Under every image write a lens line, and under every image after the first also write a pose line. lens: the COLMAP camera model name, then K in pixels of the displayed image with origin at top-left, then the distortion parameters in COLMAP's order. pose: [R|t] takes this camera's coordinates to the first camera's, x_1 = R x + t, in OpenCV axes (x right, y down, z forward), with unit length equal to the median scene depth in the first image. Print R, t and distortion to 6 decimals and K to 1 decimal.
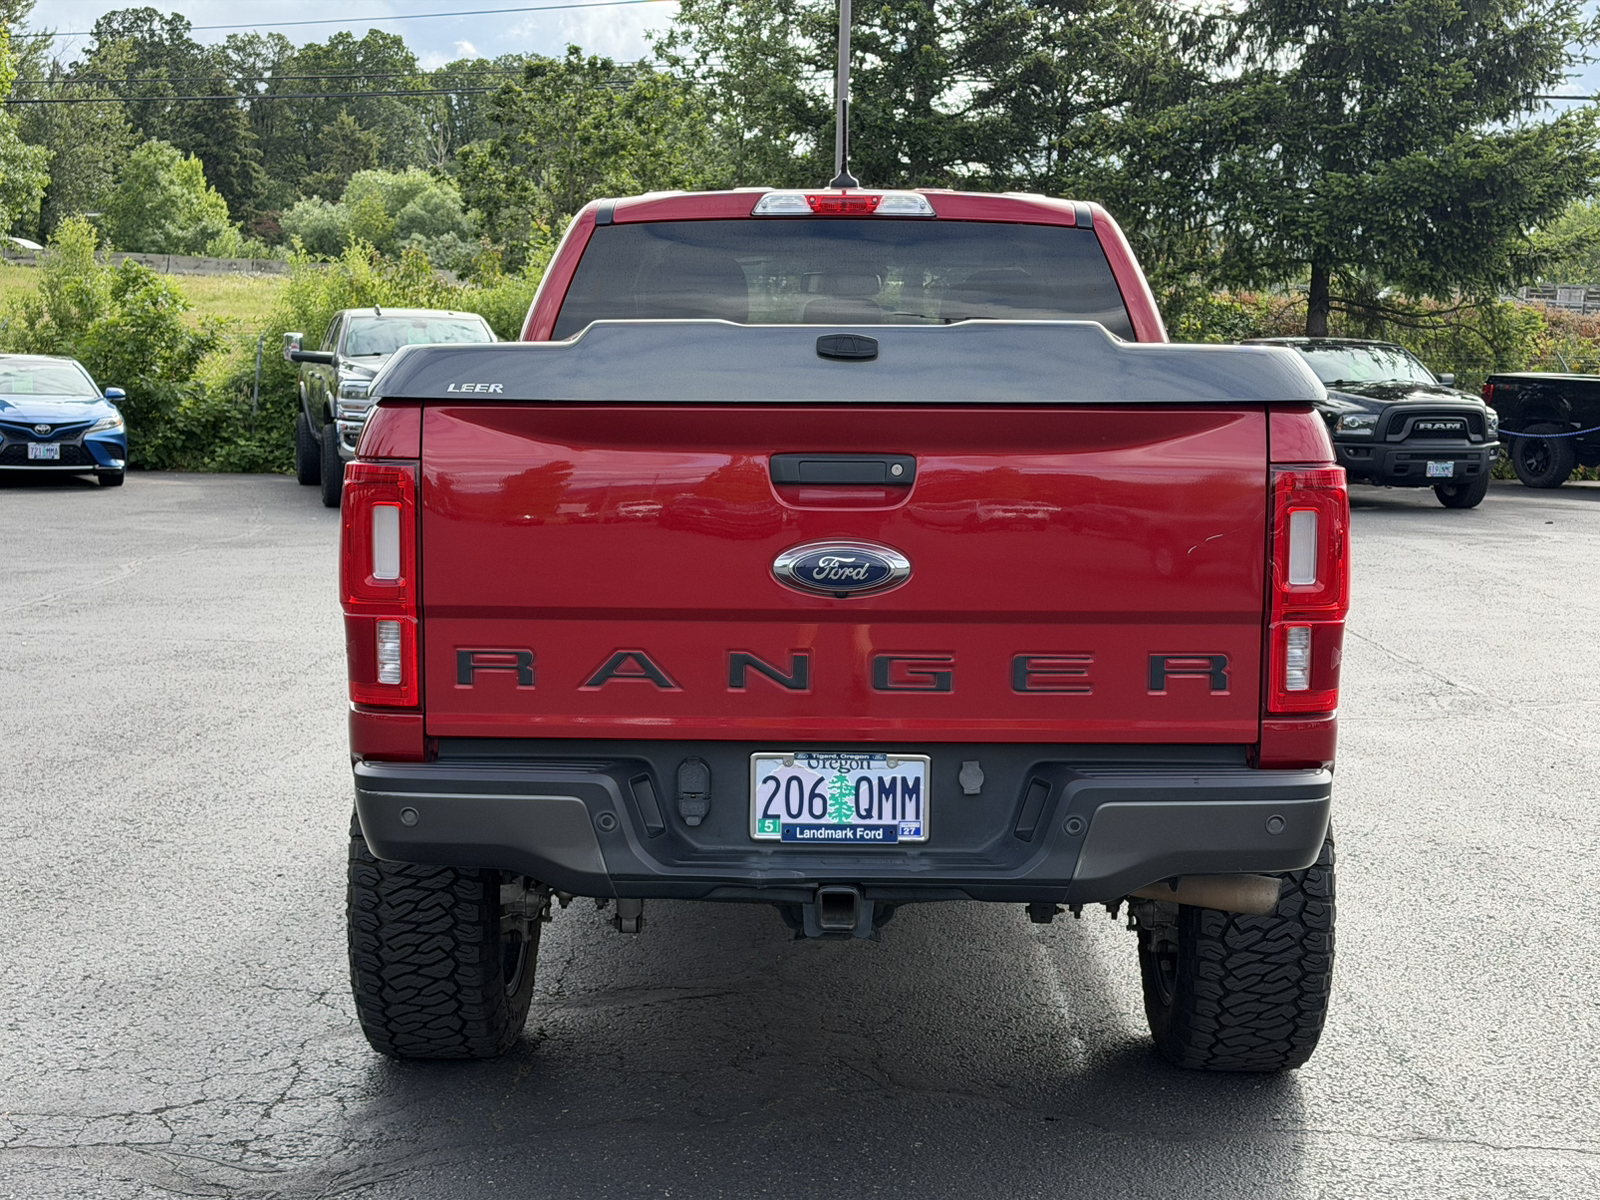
lens RADIAL K [[2267.0, 0, 800.0], [0, 2267.0, 600.0], [0, 0, 1]] dist [0.077758, -0.095649]
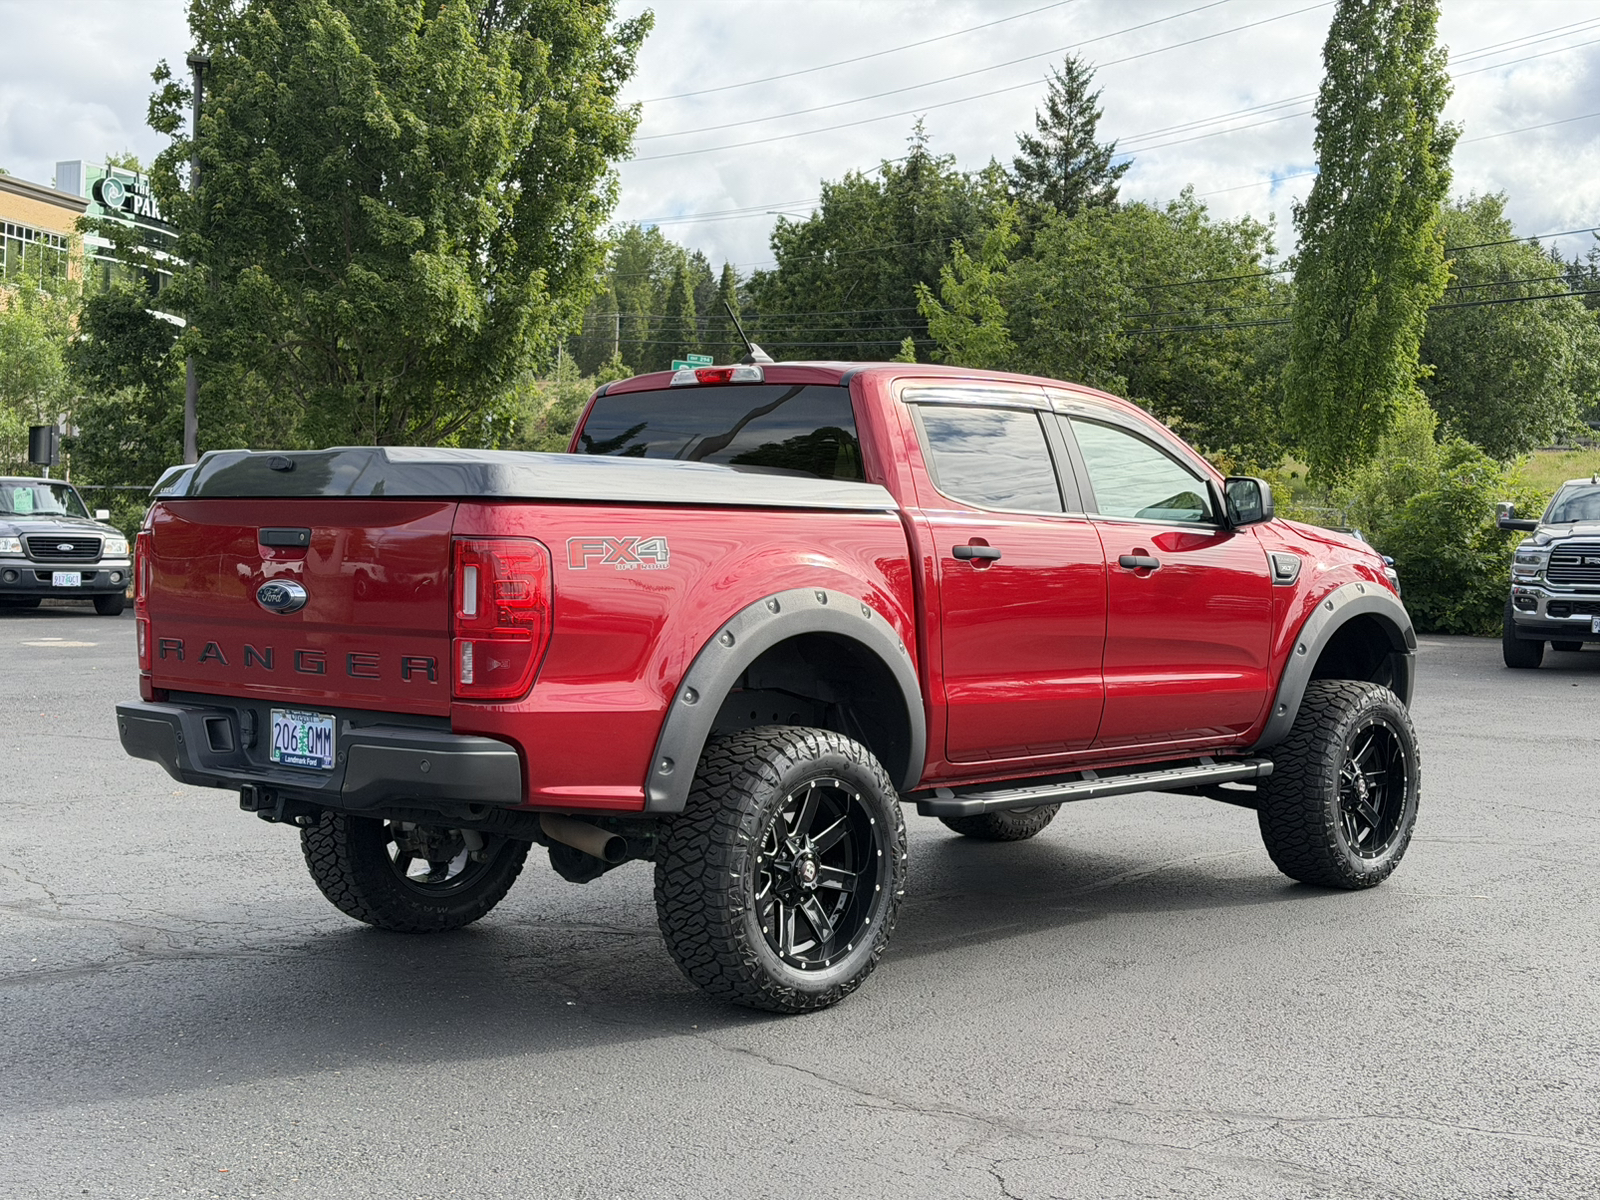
lens RADIAL K [[2267.0, 0, 800.0], [0, 2267.0, 600.0], [0, 0, 1]] dist [0.077758, -0.095649]
pose [[0.747008, 0.022174, -0.664446, 1.211398], [-0.076186, 0.995715, -0.052424, 0.040493], [0.660436, 0.089783, 0.745496, 0.001621]]
